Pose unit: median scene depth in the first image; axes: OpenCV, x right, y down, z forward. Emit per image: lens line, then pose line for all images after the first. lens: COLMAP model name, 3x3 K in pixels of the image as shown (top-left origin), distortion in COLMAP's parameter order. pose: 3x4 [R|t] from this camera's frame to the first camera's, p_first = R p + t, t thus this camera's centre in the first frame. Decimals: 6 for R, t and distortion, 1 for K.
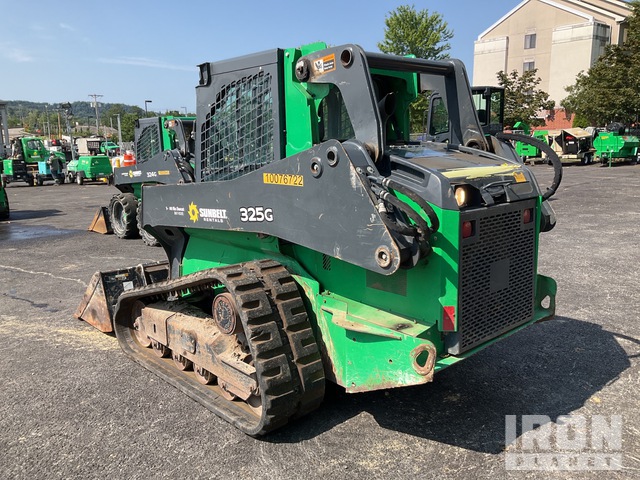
lens RADIAL K [[532.3, 0, 320.0], [0, 532.3, 240.0], [0, 0, 1]] dist [0.002112, -0.007802]
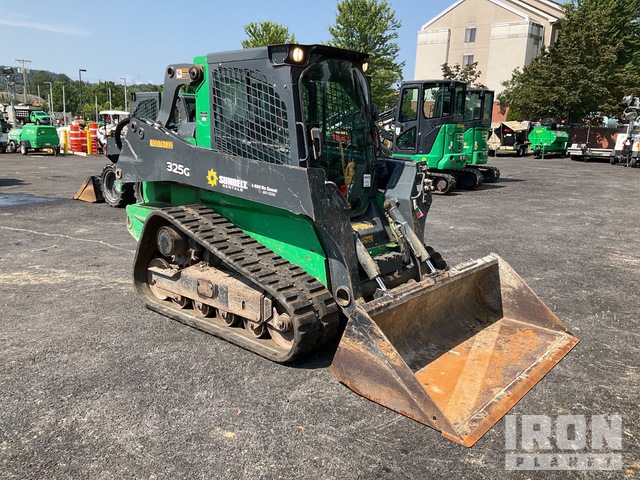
lens RADIAL K [[532.3, 0, 320.0], [0, 532.3, 240.0], [0, 0, 1]] dist [0.002112, -0.007802]
pose [[0.992342, 0.023490, 0.121263, -0.030541], [-0.027478, 0.999132, 0.031316, 0.005486], [-0.120422, -0.034409, 0.992126, -0.025895]]
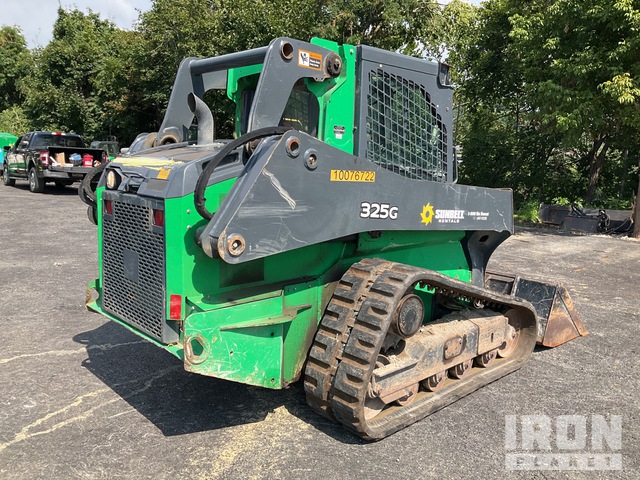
lens RADIAL K [[532.3, 0, 320.0], [0, 532.3, 240.0], [0, 0, 1]] dist [0.002112, -0.007802]
pose [[-0.013184, -0.124399, 0.992145, -0.232628], [0.145253, 0.981468, 0.124990, -0.032637], [-0.989307, 0.145760, 0.005129, 0.248167]]
